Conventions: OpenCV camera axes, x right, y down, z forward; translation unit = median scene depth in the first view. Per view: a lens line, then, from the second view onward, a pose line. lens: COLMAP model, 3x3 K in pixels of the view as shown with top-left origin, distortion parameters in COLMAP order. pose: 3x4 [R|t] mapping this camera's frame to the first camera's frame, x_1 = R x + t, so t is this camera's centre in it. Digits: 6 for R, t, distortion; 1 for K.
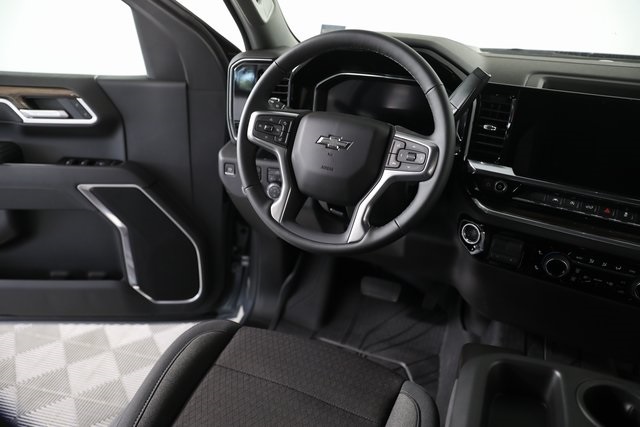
lens RADIAL K [[432.2, 0, 320.0], [0, 432.2, 213.5], [0, 0, 1]] dist [-0.115795, 0.083468]
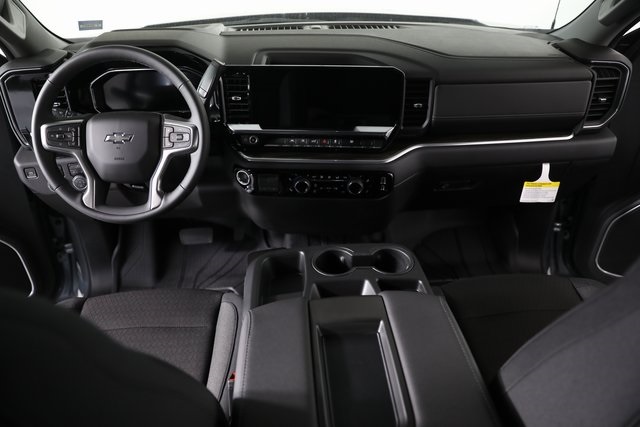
lens RADIAL K [[432.2, 0, 320.0], [0, 432.2, 213.5], [0, 0, 1]] dist [-0.115795, 0.083468]
pose [[0.886241, -0.276247, 0.371839, 0.030941], [0.224271, 0.958248, 0.177377, -0.033281], [-0.405314, -0.073806, 0.911193, -0.378763]]
